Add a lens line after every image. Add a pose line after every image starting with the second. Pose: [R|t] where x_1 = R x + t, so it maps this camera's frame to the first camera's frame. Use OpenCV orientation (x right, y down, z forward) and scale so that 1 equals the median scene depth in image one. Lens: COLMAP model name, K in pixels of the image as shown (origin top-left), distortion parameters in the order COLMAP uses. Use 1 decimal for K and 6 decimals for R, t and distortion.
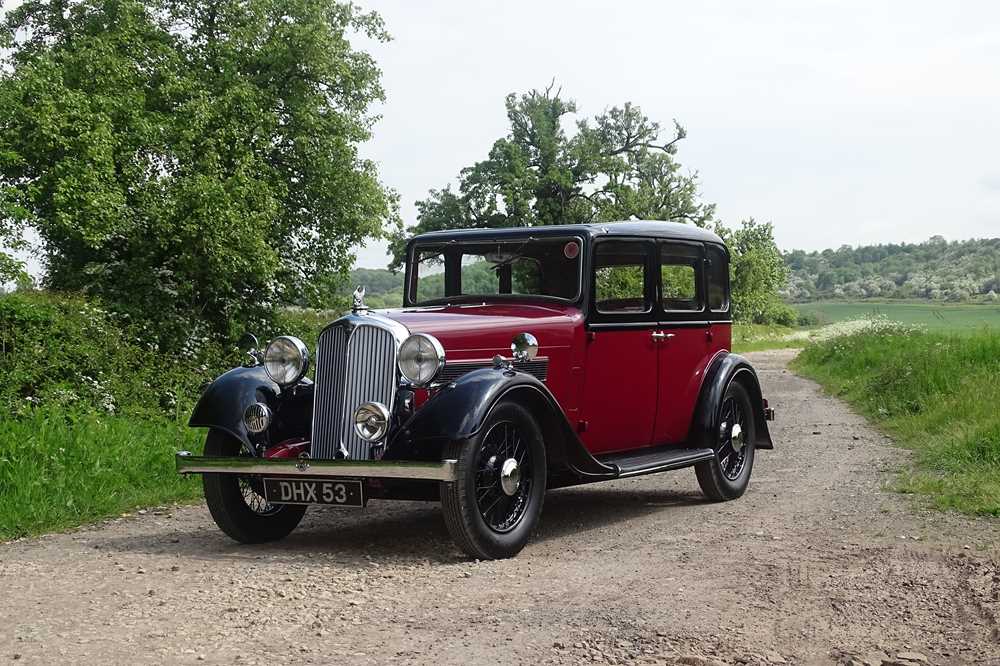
lens RADIAL K [[1674.5, 0, 505.0], [0, 1674.5, 334.9], [0, 0, 1]] dist [0.011604, 0.149241]
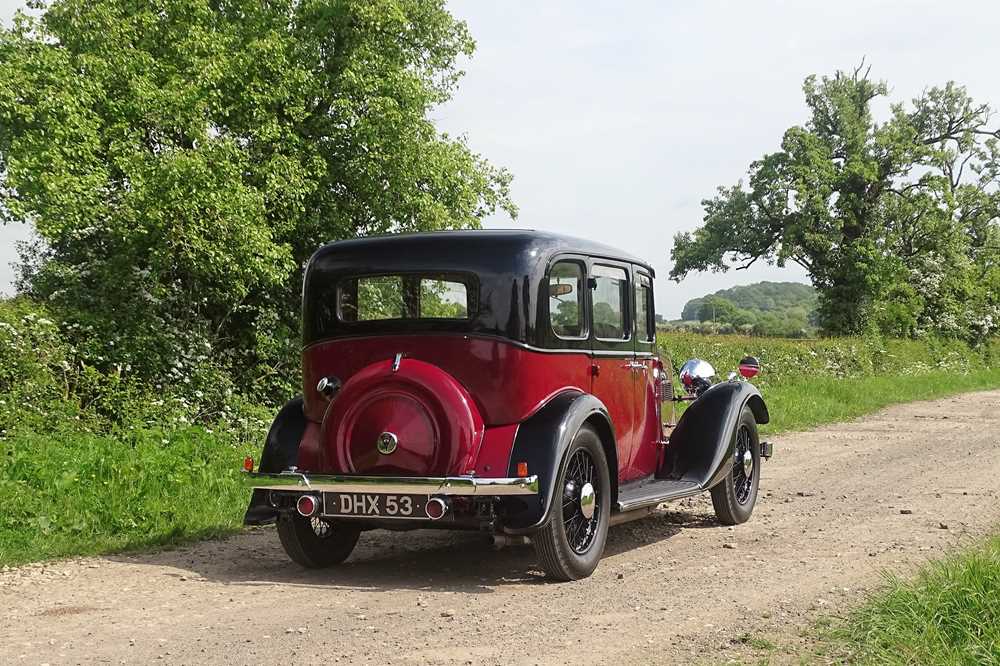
lens RADIAL K [[1692.7, 0, 500.0], [0, 1692.7, 333.0], [0, 0, 1]] dist [-0.011148, 0.147285]
pose [[0.971396, -0.000239, -0.237467, 0.133103], [-0.002052, 0.999954, -0.009401, -0.001864], [0.237458, 0.009620, 0.971350, 0.240836]]
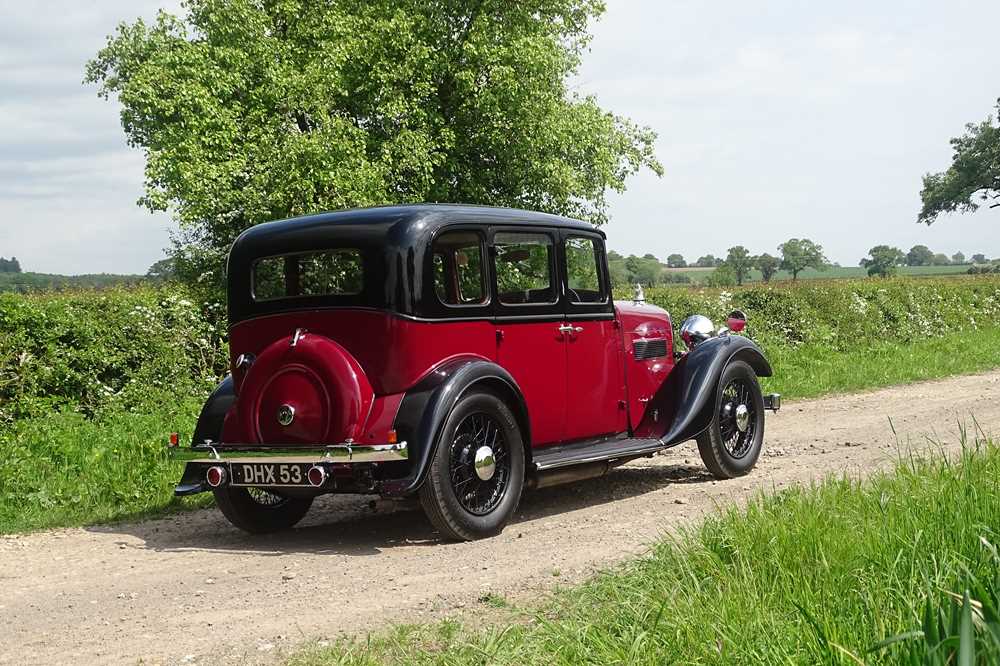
lens RADIAL K [[1674.5, 0, 505.0], [0, 1674.5, 334.9], [0, 0, 1]] dist [0.011604, 0.149241]
pose [[0.911029, -0.036144, -0.410756, 0.213715], [0.045938, 0.998846, 0.013994, -0.002611], [0.409776, -0.031618, 0.911638, 0.260854]]
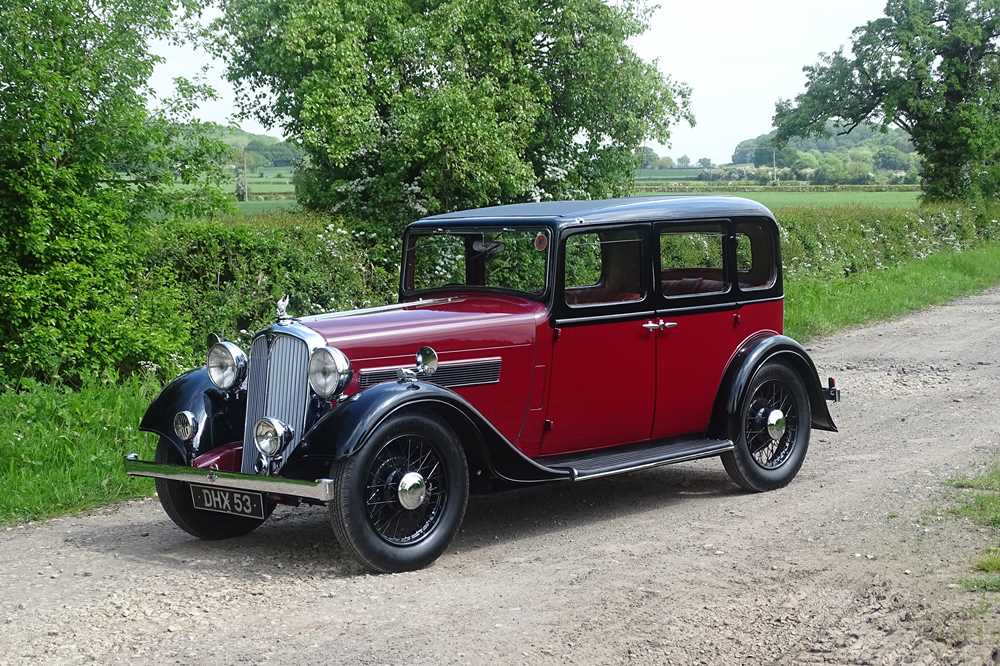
lens RADIAL K [[1858.9, 0, 500.0], [0, 1858.9, 333.0], [0, 0, 1]] dist [0.008002, 0.043157]
pose [[0.966915, 0.003026, -0.255079, 0.103808], [0.015686, 0.997332, 0.071293, -0.026961], [0.254615, -0.072935, 0.964288, -0.015545]]
